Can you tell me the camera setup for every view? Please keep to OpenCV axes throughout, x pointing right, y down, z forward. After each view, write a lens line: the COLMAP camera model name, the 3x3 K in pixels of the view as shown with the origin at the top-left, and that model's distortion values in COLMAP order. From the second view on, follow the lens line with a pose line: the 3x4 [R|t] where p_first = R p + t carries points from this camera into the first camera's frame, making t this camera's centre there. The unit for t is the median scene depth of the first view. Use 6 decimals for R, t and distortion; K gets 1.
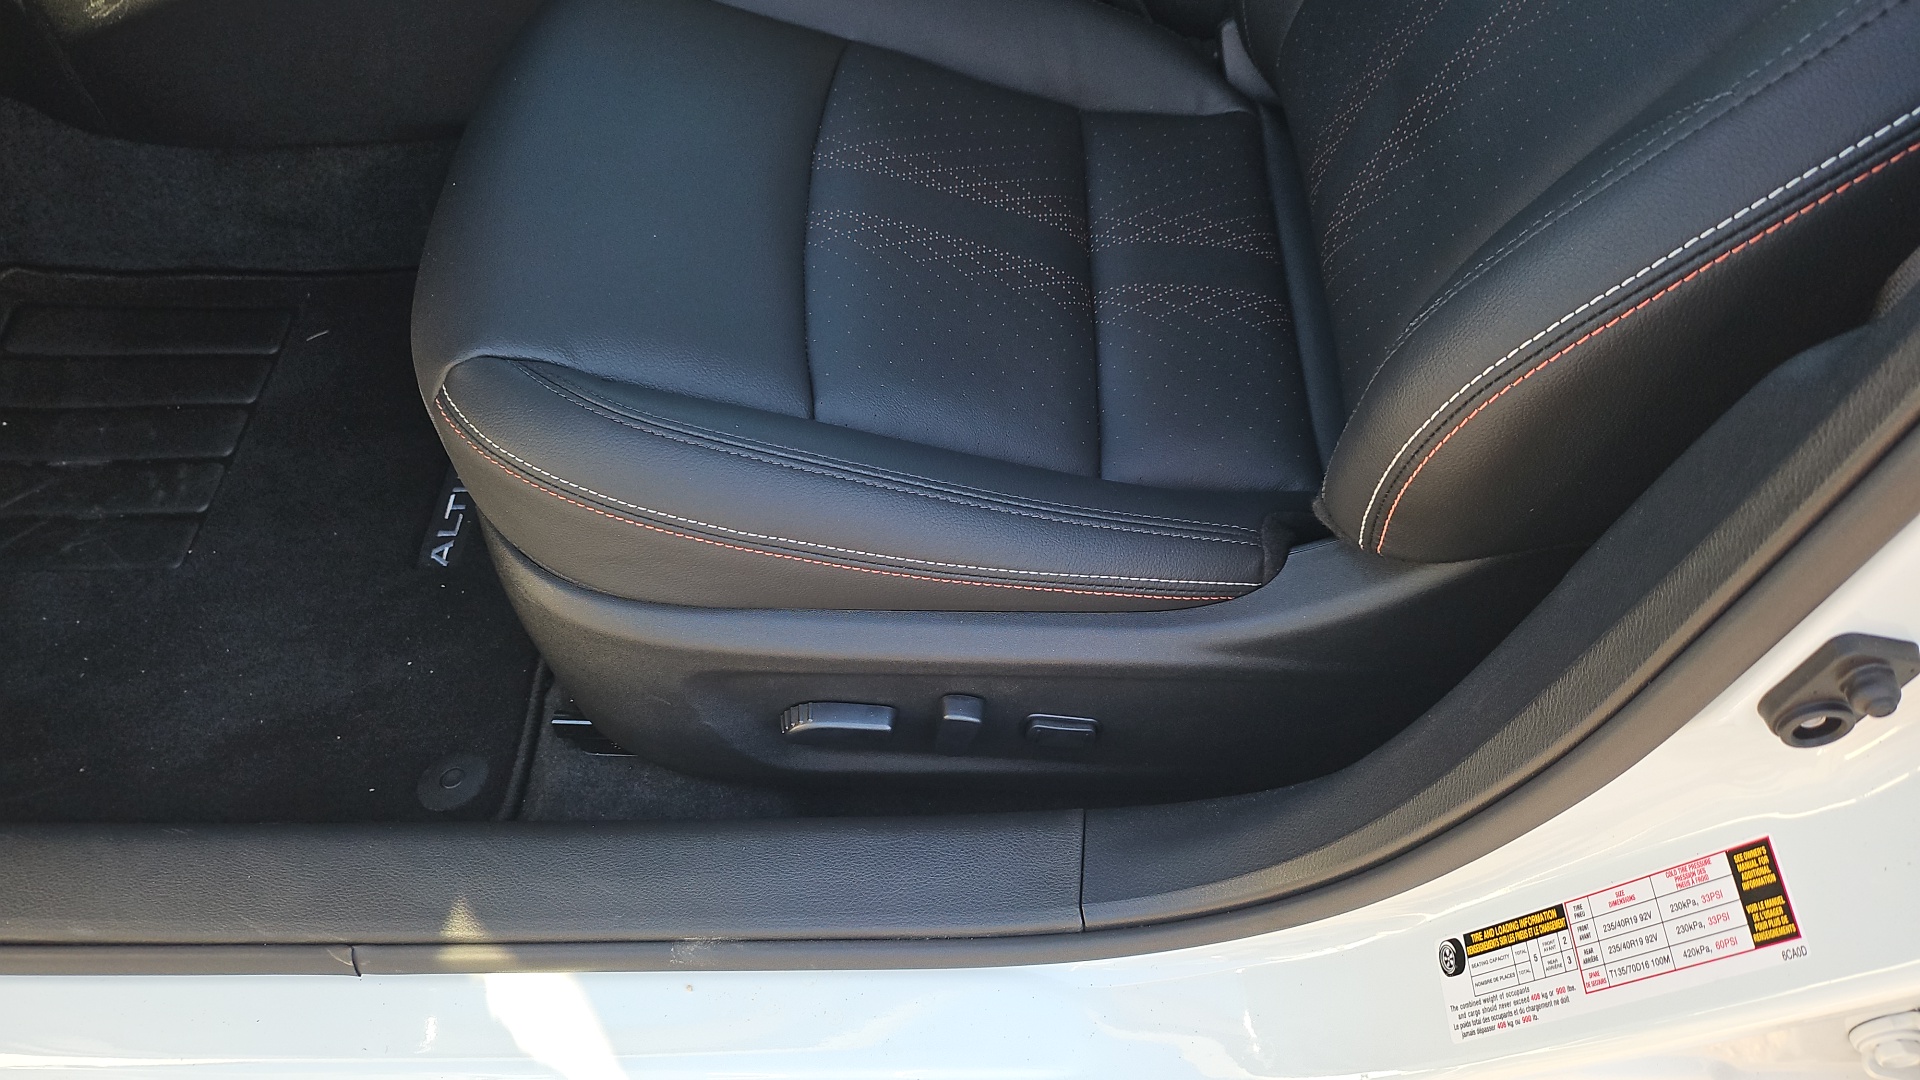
lens RADIAL K [[1356.9, 0, 990.0], [0, 1356.9, 557.3], [0, 0, 1]] dist [0.020482, -0.015307]
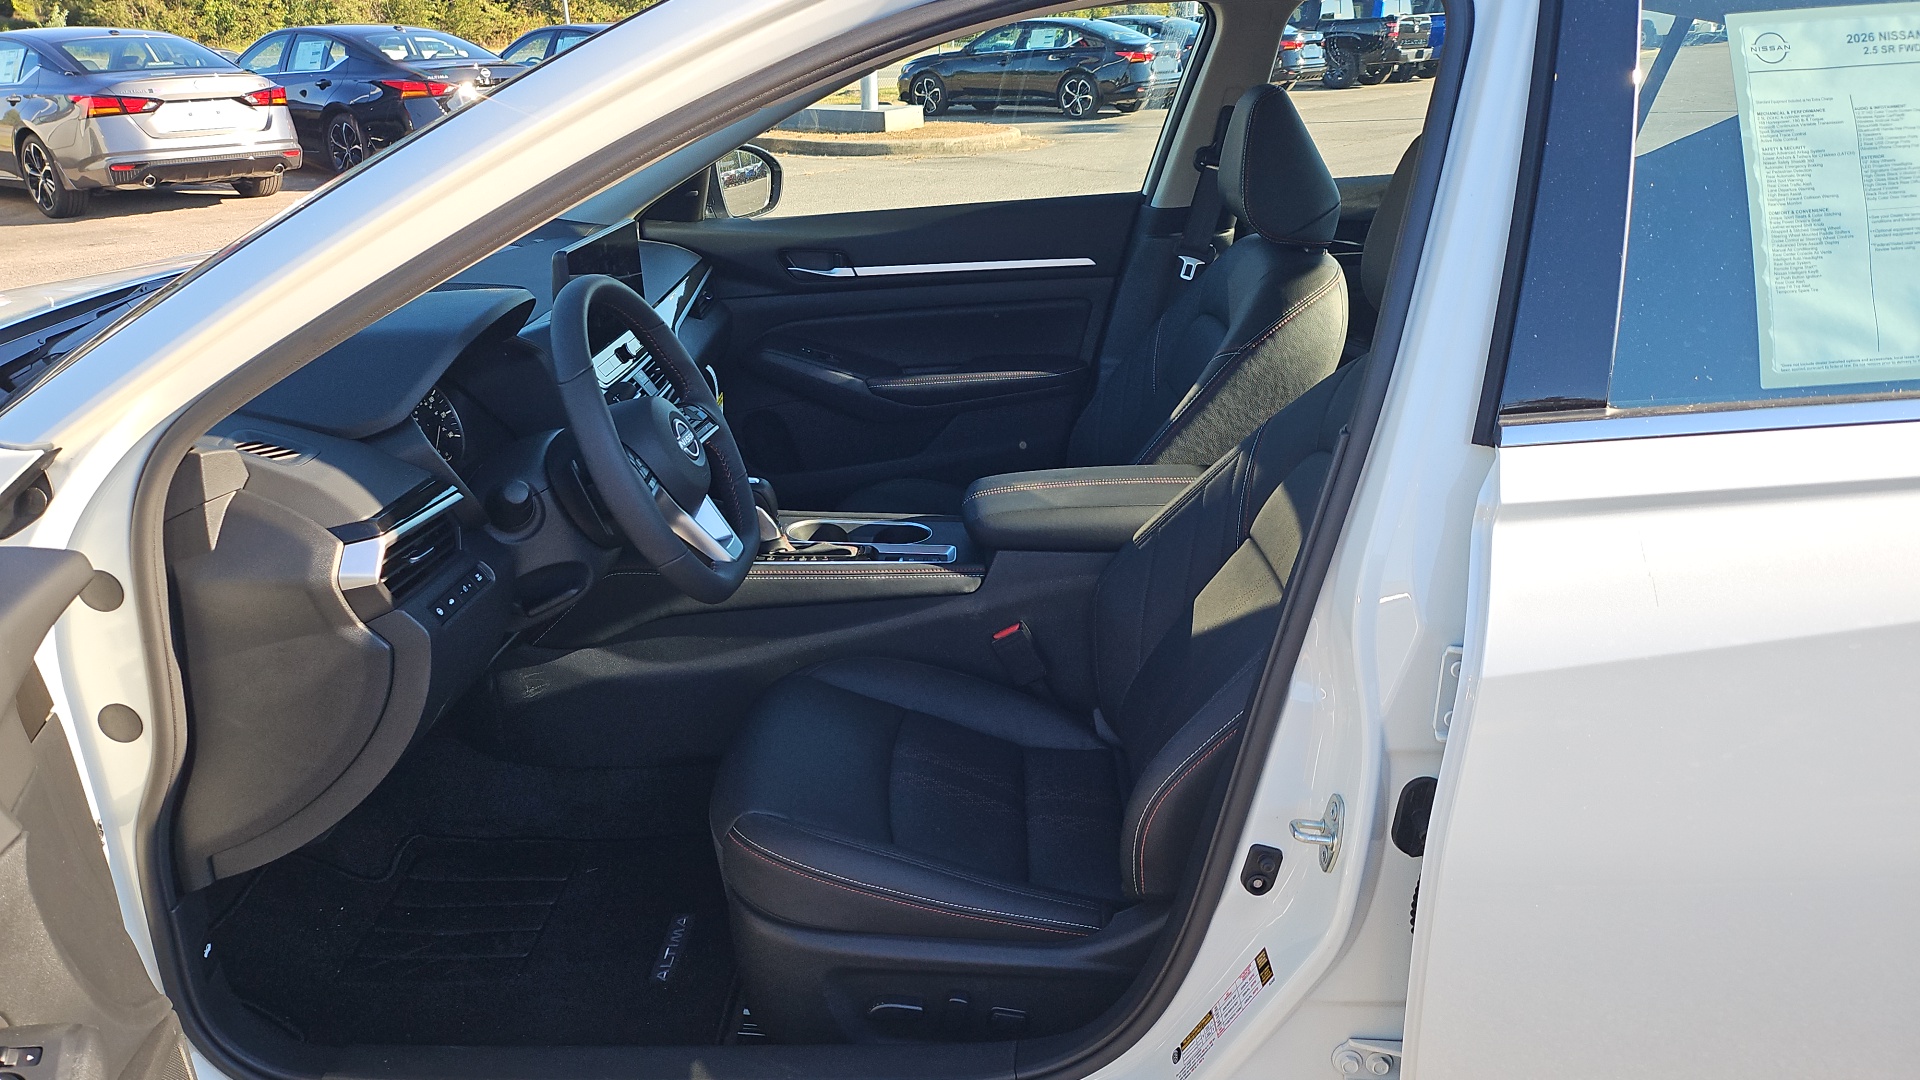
lens RADIAL K [[1356.9, 0, 950.5], [0, 1356.9, 538.4], [0, 0, 1]] dist [0.020482, -0.015307]
pose [[0.999637, 0.013971, -0.023031, 0.004536], [-0.024210, 0.840839, -0.540743, 0.577191], [0.011811, 0.541105, 0.840872, -0.977591]]
